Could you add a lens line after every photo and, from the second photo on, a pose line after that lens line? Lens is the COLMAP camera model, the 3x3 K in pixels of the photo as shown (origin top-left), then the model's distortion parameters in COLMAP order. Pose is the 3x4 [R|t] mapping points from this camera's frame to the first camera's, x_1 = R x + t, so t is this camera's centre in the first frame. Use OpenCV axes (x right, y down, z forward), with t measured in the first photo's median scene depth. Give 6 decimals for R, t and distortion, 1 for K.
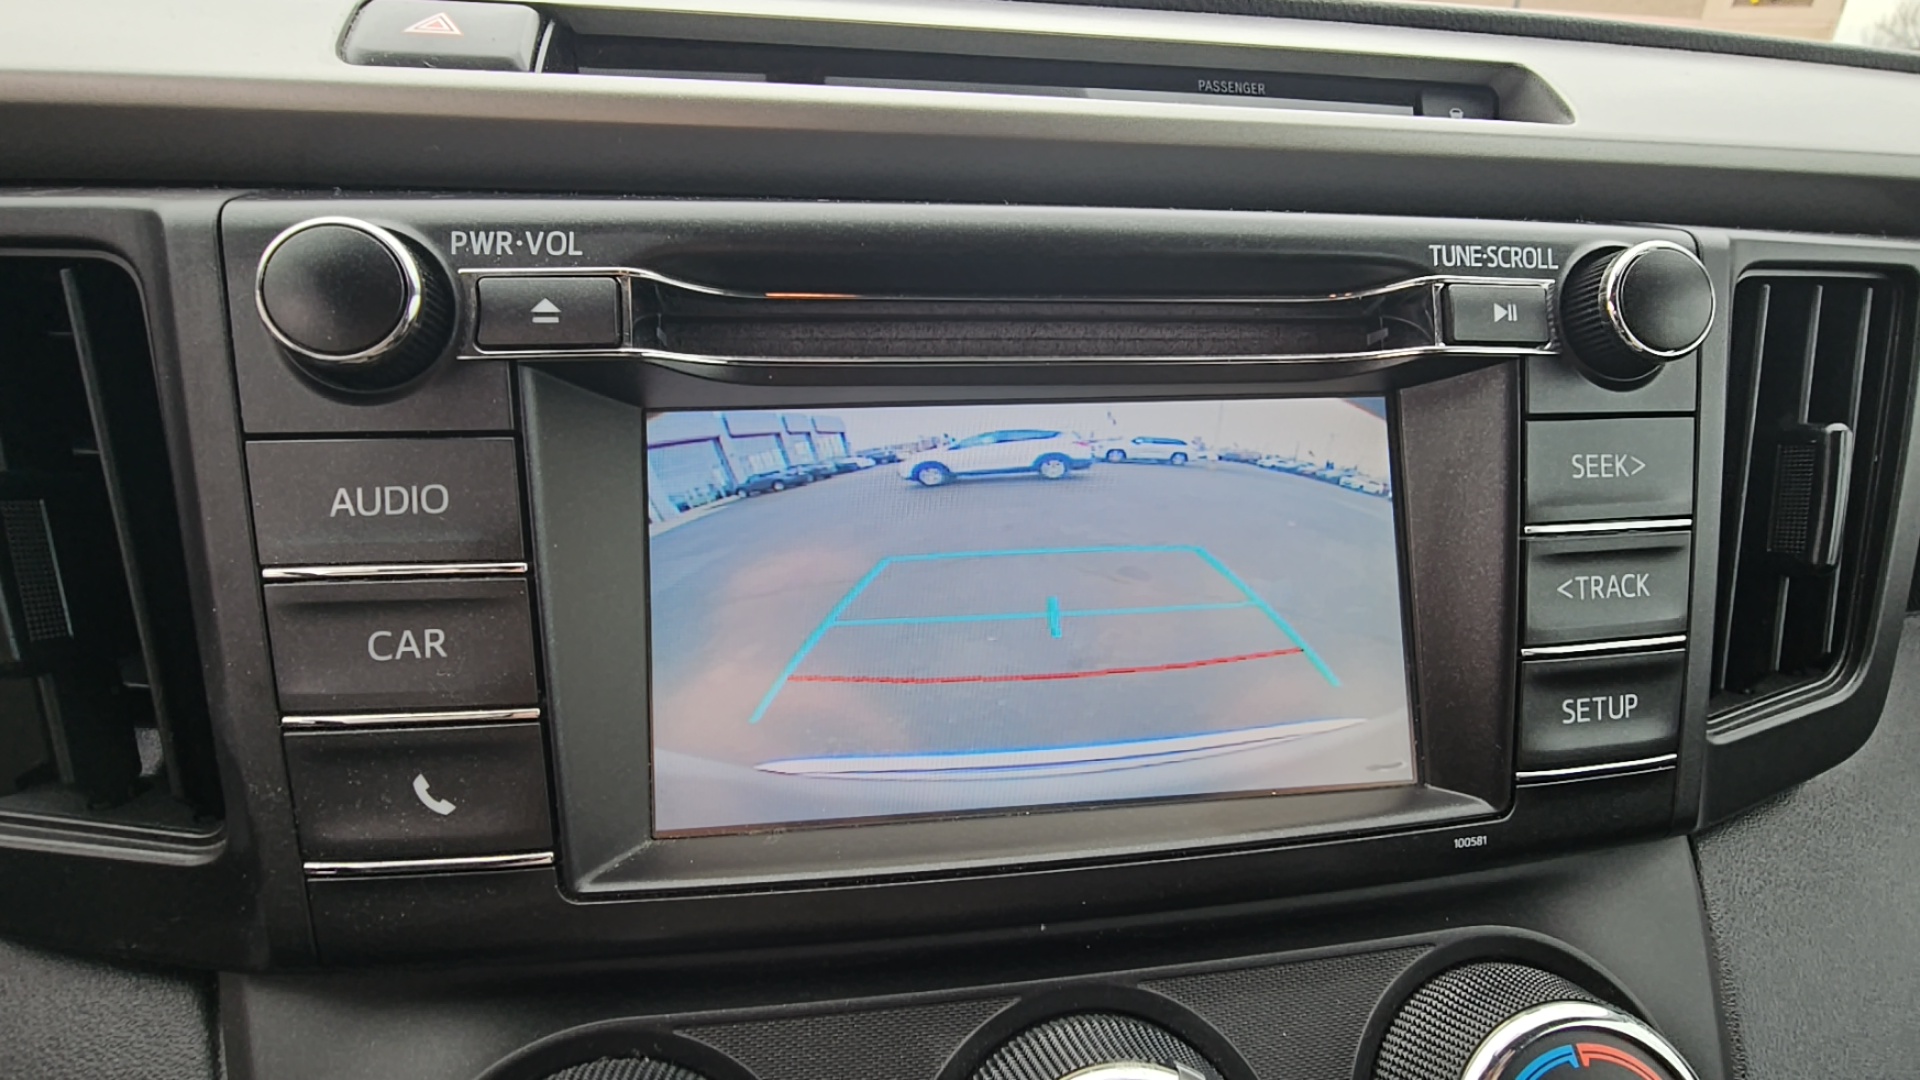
lens RADIAL K [[983.6, 0, 980.4], [0, 983.6, 545.6], [0, 0, 1]] dist [0.004323, -0.004774]
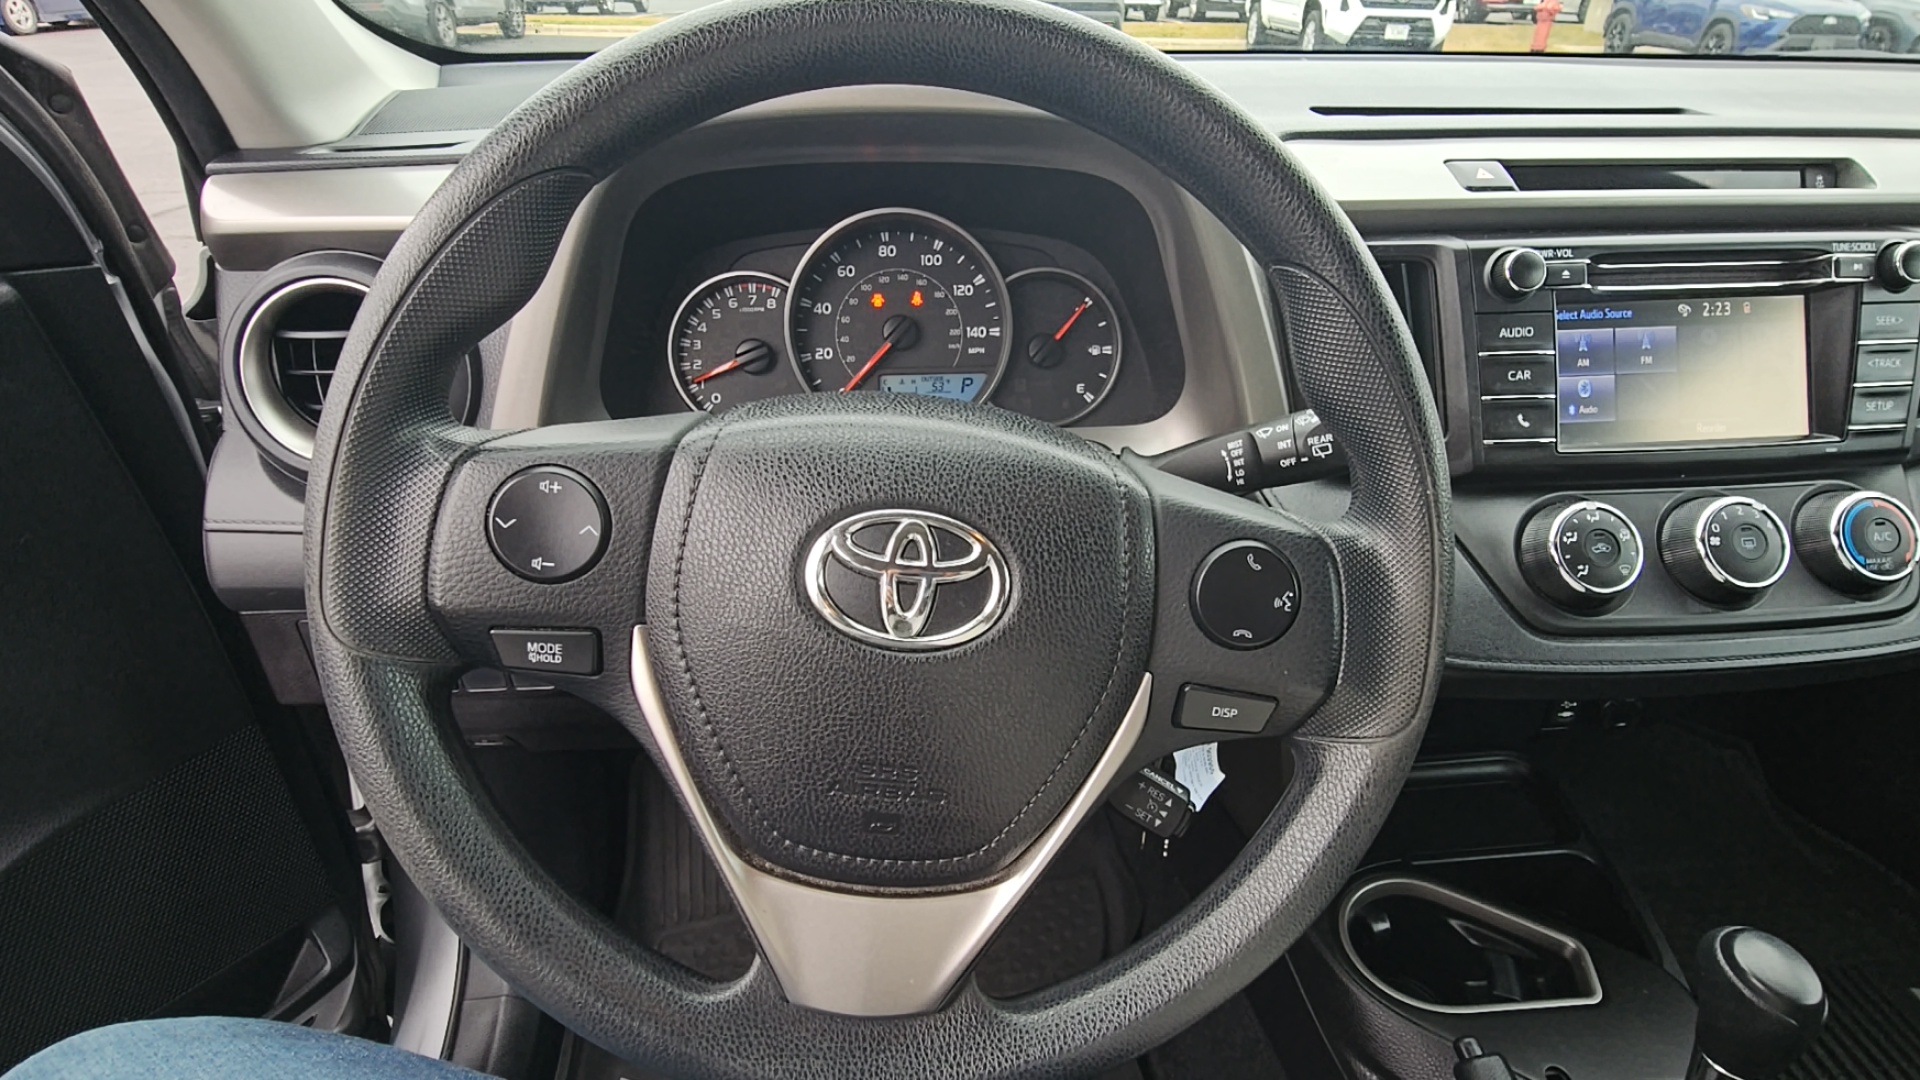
lens RADIAL K [[983.6, 0, 970.9], [0, 983.6, 551.9], [0, 0, 1]] dist [0.004323, -0.004774]
pose [[0.997405, 0.001925, -0.071969, -1.863271], [0.004539, 0.995973, 0.089538, 0.331228], [0.071852, -0.089633, 0.993380, -2.144997]]
